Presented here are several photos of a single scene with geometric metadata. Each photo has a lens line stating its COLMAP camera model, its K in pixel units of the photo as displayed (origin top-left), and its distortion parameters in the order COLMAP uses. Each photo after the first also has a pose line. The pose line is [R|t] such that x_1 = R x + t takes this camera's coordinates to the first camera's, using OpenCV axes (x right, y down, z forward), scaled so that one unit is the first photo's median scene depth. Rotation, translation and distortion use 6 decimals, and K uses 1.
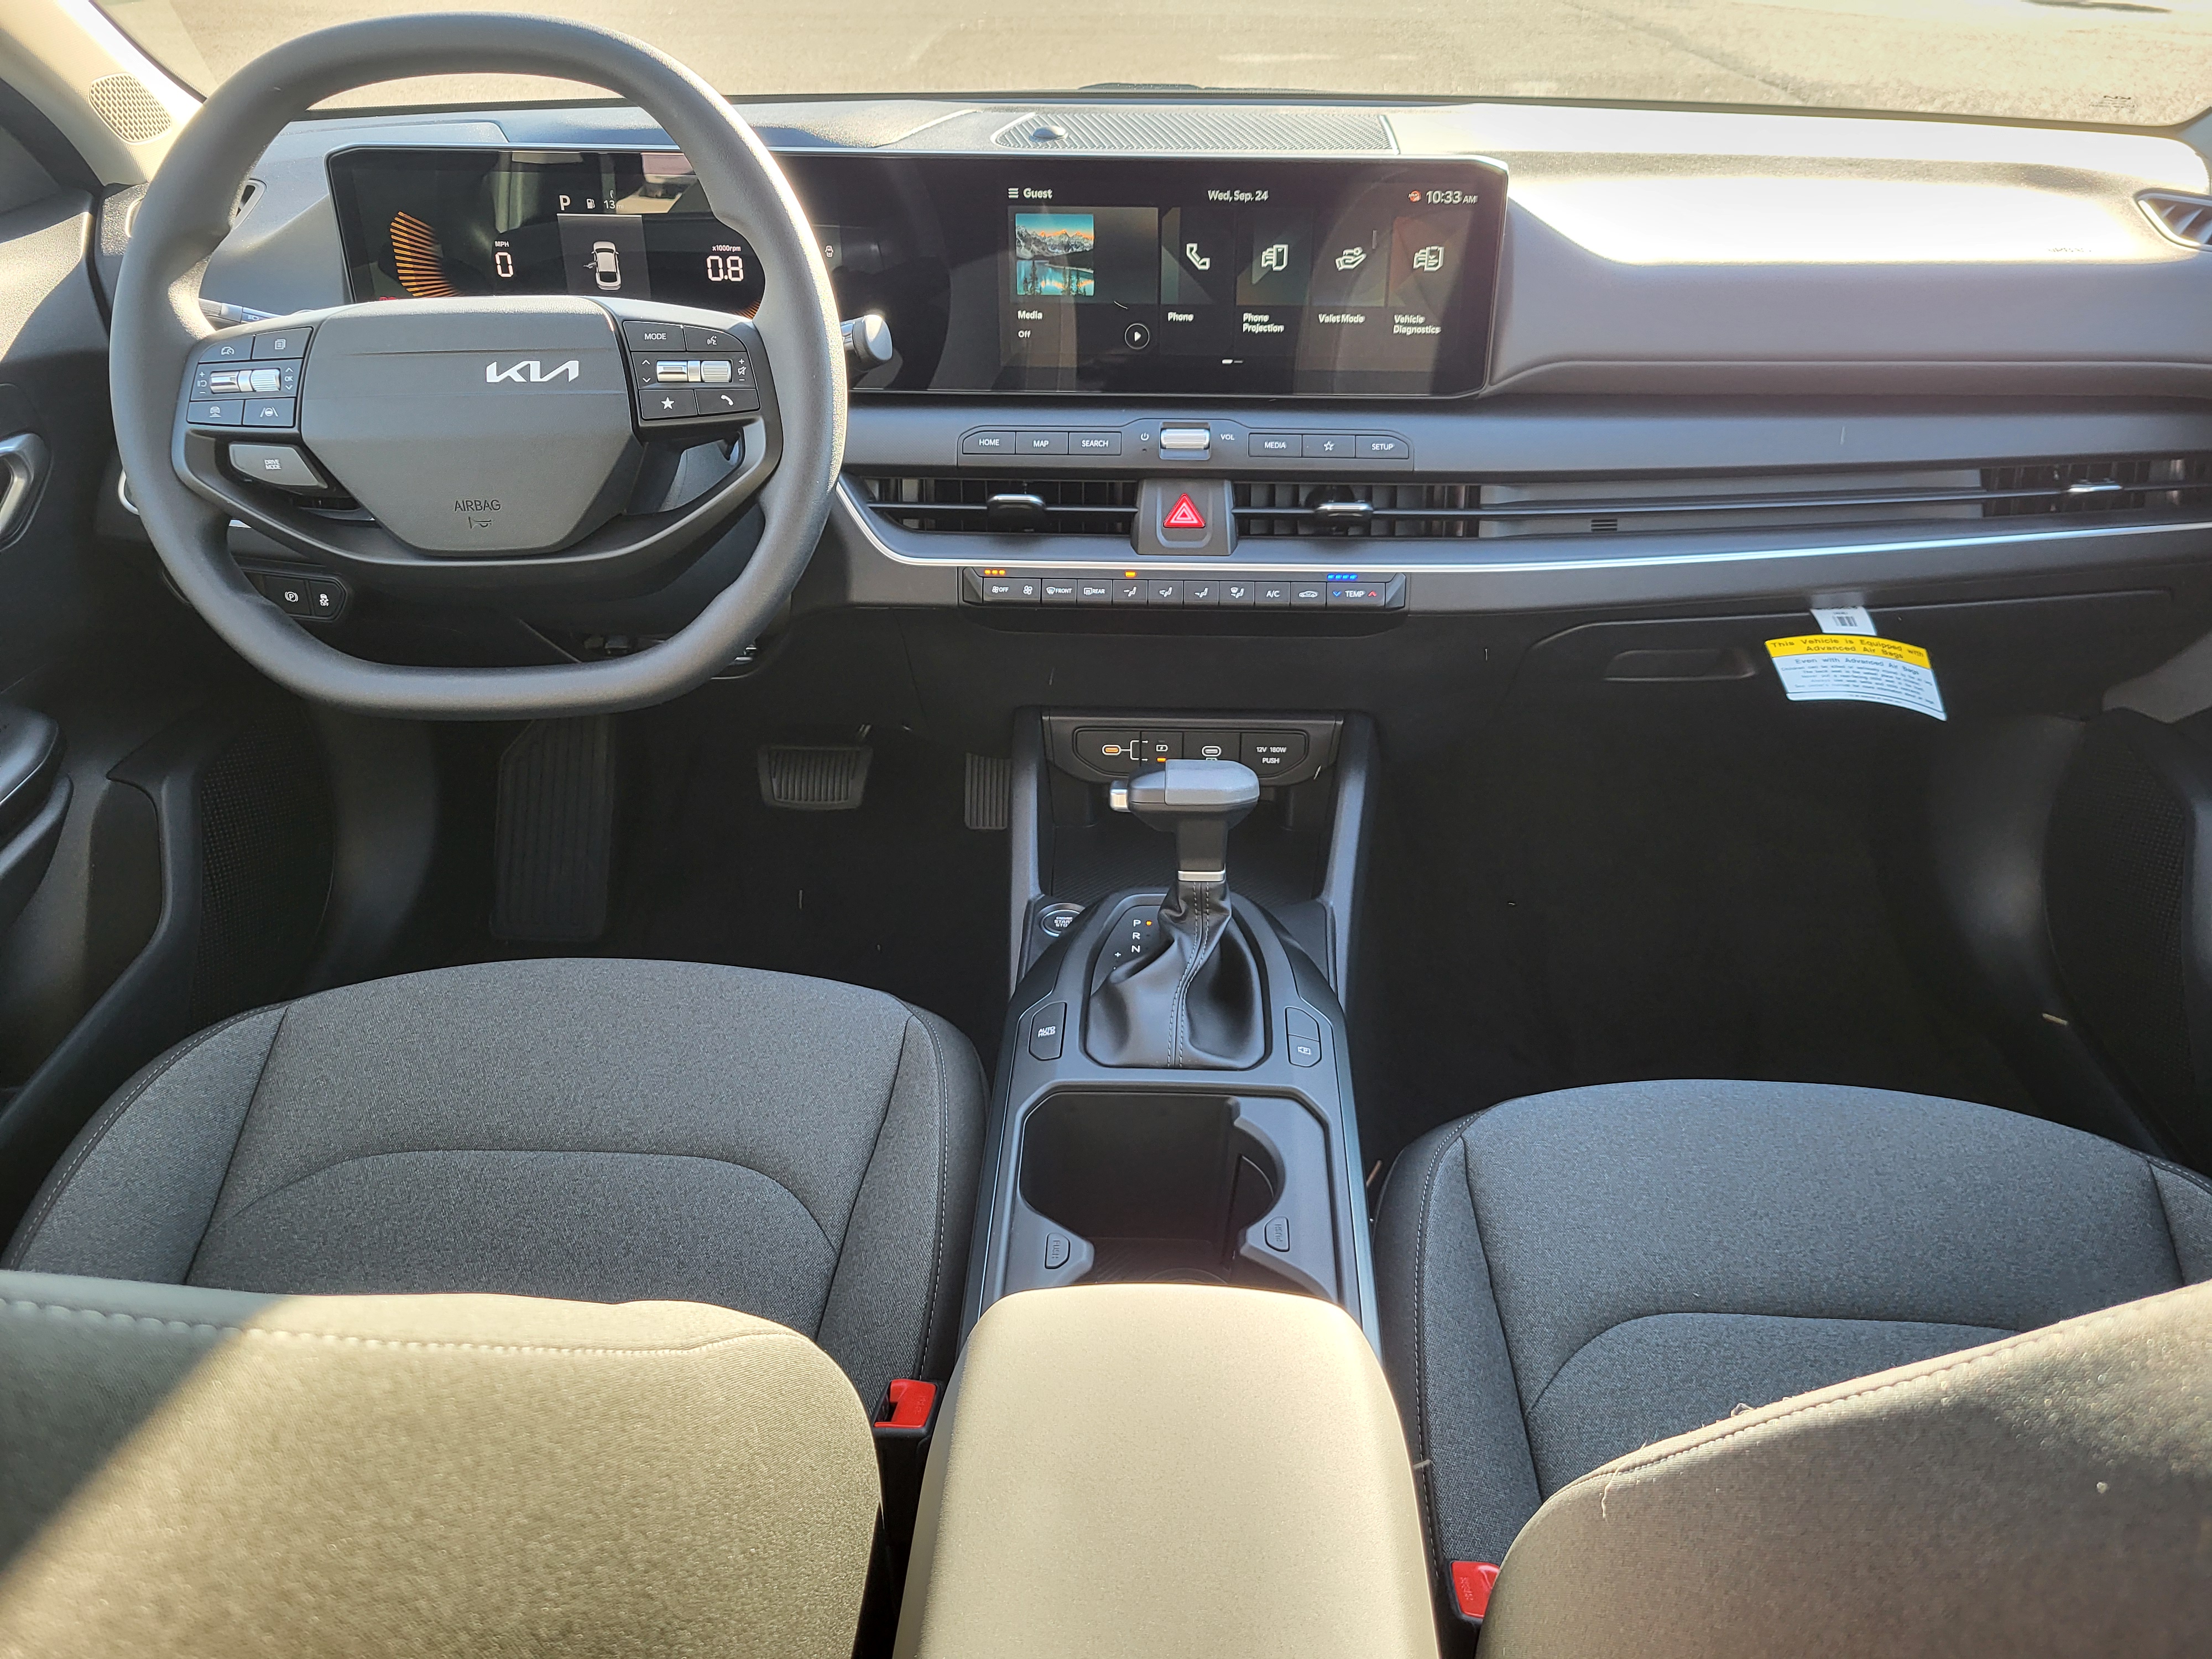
lens RADIAL K [[1641.2, 0, 1149.3], [0, 1641.2, 811.4], [0, 0, 1]] dist [0.028224, 0.000150]
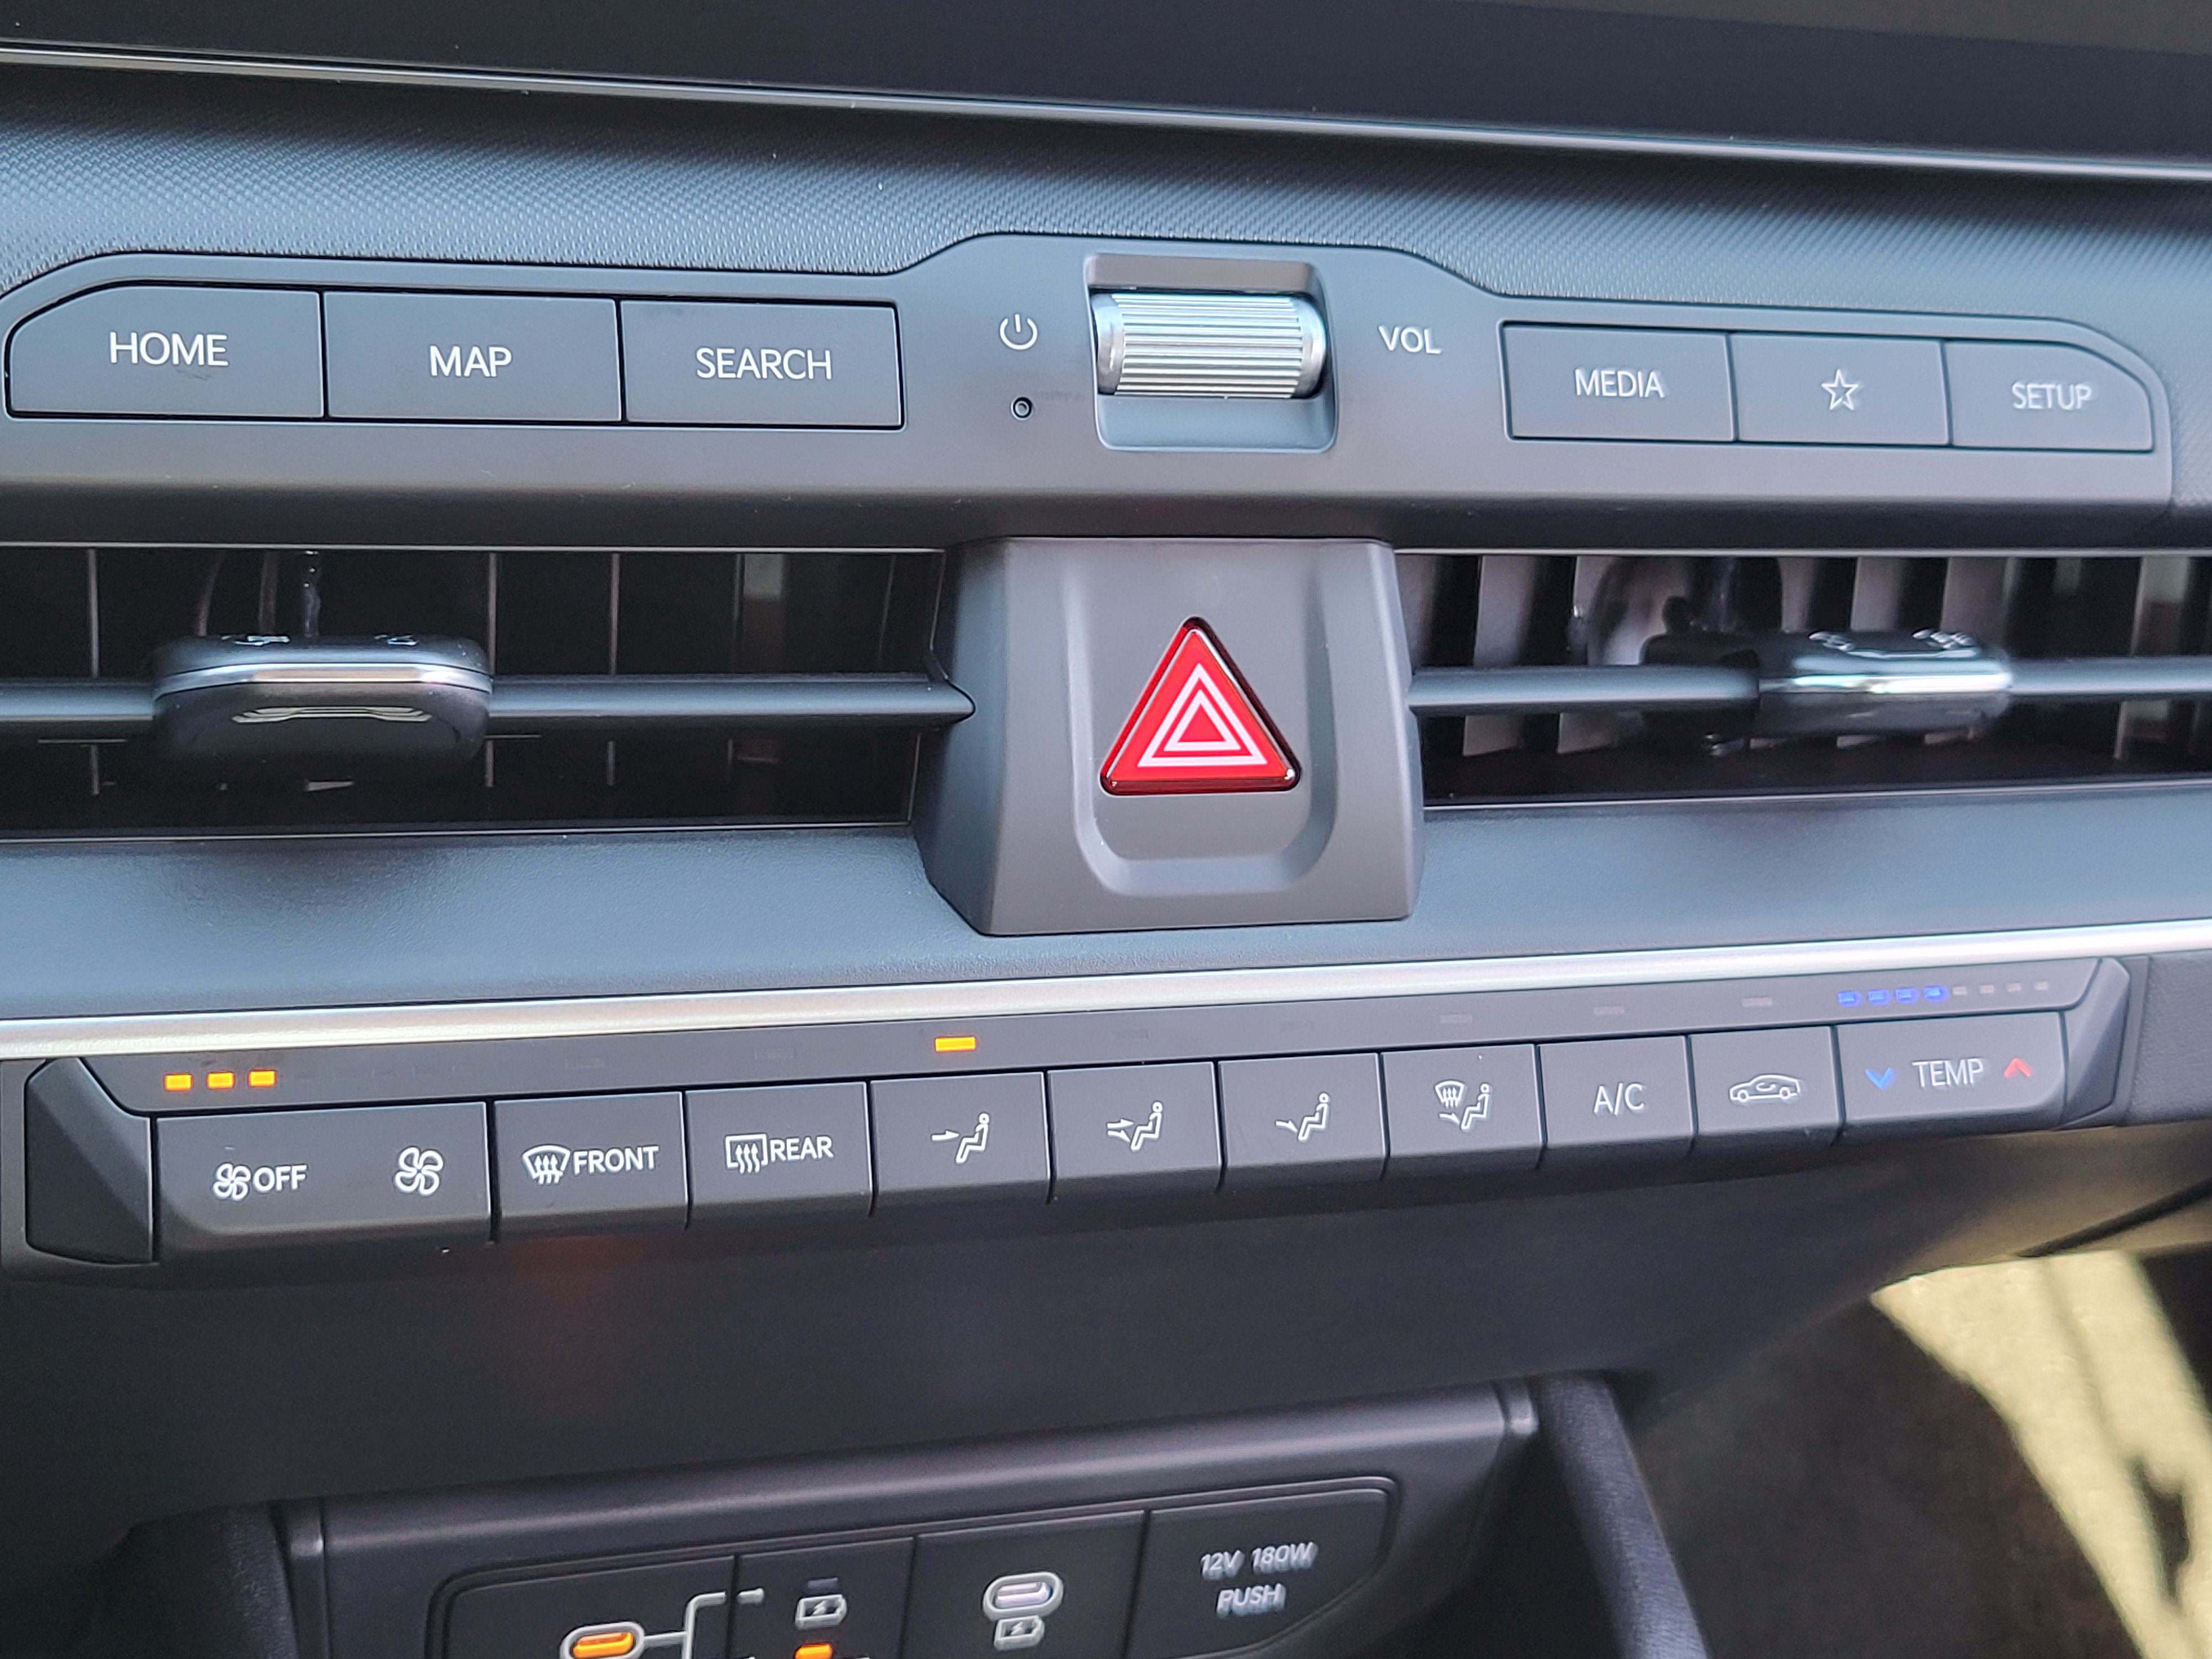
lens RADIAL K [[3188.4, 0, 1106.0], [0, 3188.4, 829.5], [0, 0, 1]] dist [-0.004279, 0.084284]
pose [[0.929832, -0.041513, 0.365636, -0.130623], [0.038810, 0.999138, 0.014742, -0.175273], [-0.365933, 0.000482, 0.930641, 0.651701]]
